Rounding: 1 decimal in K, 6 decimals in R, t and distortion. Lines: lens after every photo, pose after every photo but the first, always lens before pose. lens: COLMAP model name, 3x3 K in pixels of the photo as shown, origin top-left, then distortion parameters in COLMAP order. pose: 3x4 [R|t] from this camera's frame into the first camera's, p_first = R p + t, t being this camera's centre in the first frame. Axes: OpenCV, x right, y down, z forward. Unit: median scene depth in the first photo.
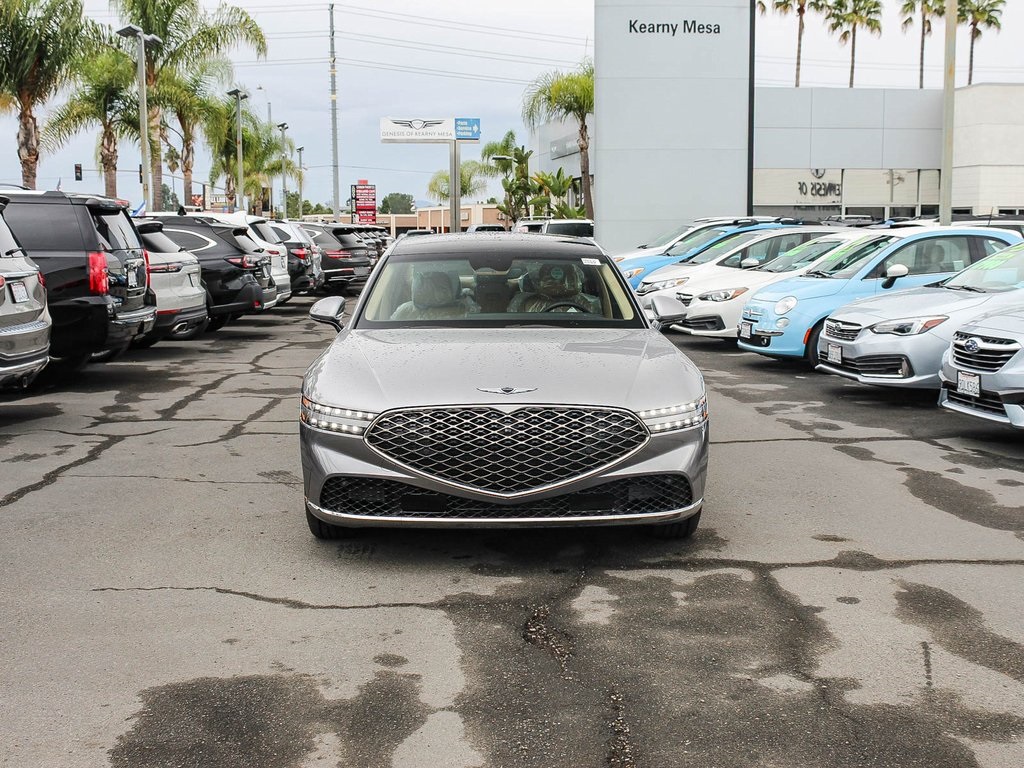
lens RADIAL K [[1413.7, 0, 510.8], [0, 1413.7, 382.9], [0, 0, 1]] dist [-0.013193, 0.000000]
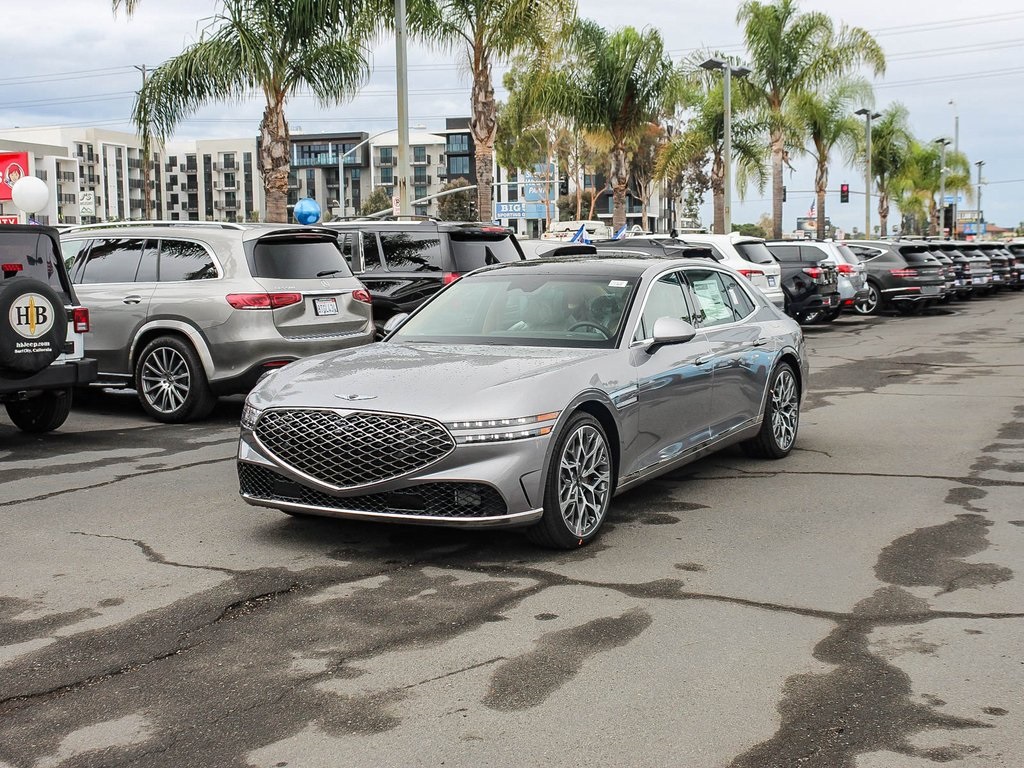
lens RADIAL K [[1413.7, 0, 509.8], [0, 1413.7, 385.0], [0, 0, 1]] dist [-0.013193, 0.000000]
pose [[0.828479, 0.043622, -0.558318, 0.793607], [-0.049318, 0.998771, 0.004854, -0.017464], [0.557844, 0.023514, 0.829613, 0.135439]]
